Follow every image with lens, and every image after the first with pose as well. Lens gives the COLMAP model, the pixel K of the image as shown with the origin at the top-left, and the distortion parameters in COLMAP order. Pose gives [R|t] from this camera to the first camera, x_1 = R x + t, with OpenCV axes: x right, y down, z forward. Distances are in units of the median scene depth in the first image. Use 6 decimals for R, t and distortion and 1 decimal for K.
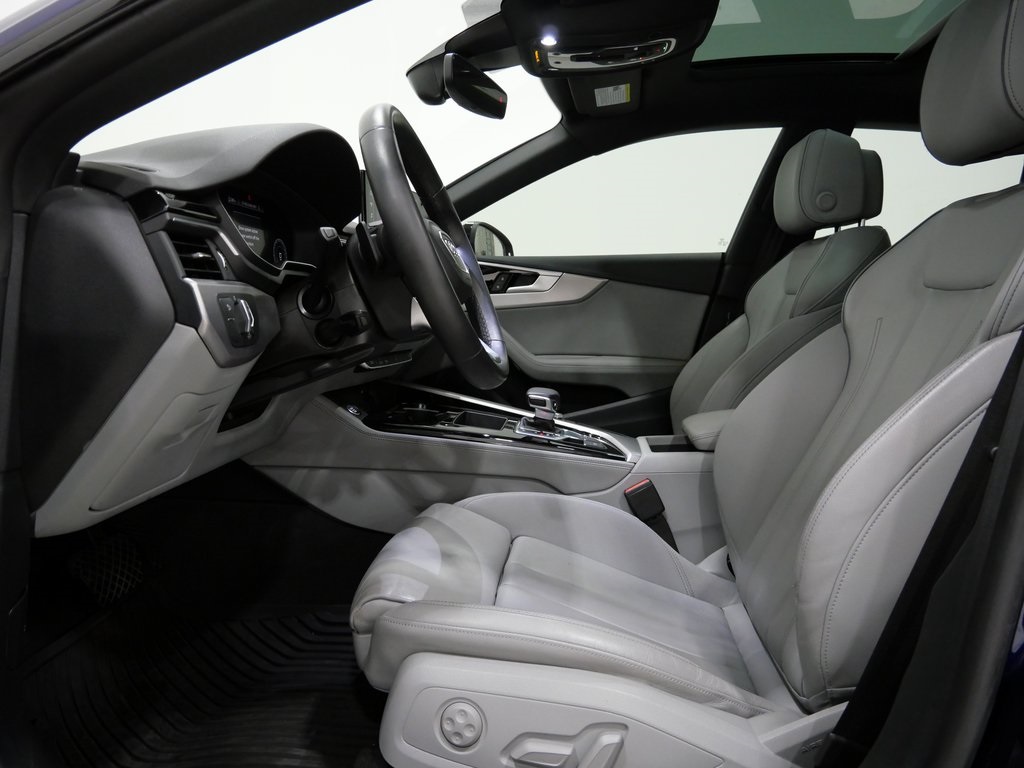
lens RADIAL K [[749.1, 0, 512.0], [0, 749.1, 384.0], [0, 0, 1]] dist [-0.048004, 0.005483]
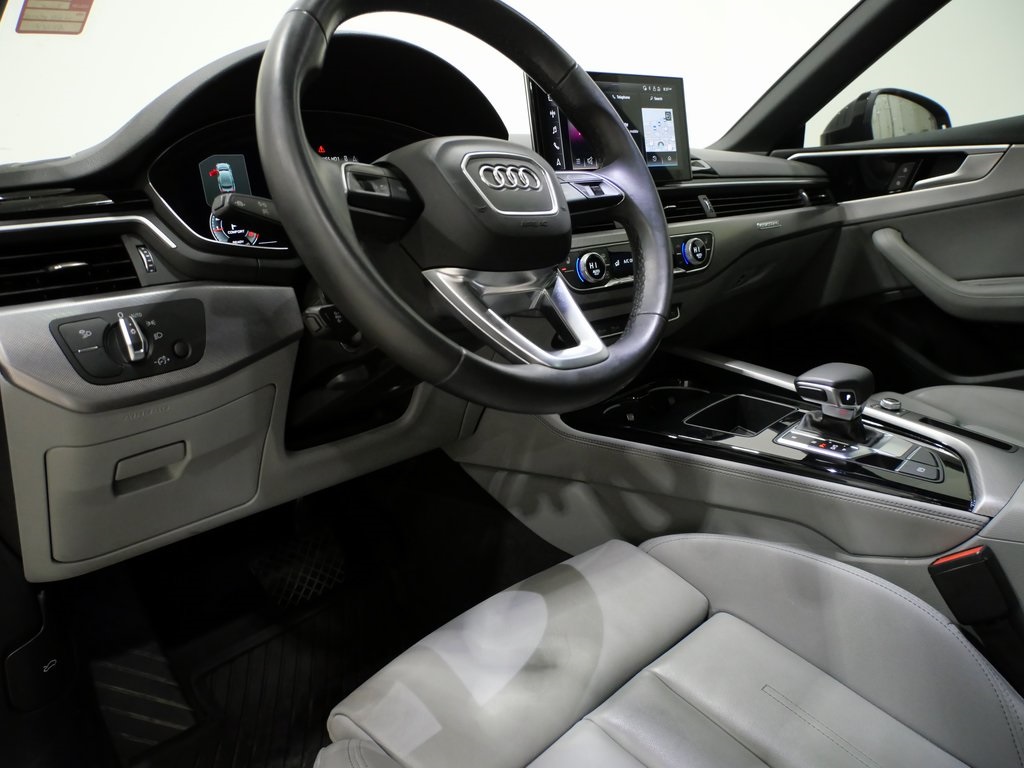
lens RADIAL K [[749.1, 0, 512.0], [0, 749.1, 384.0], [0, 0, 1]] dist [-0.048004, 0.005483]
pose [[0.766325, 0.022898, -0.642045, 0.239601], [0.056628, 0.993067, 0.103006, -0.060482], [0.639953, -0.115294, 0.759715, 0.409213]]
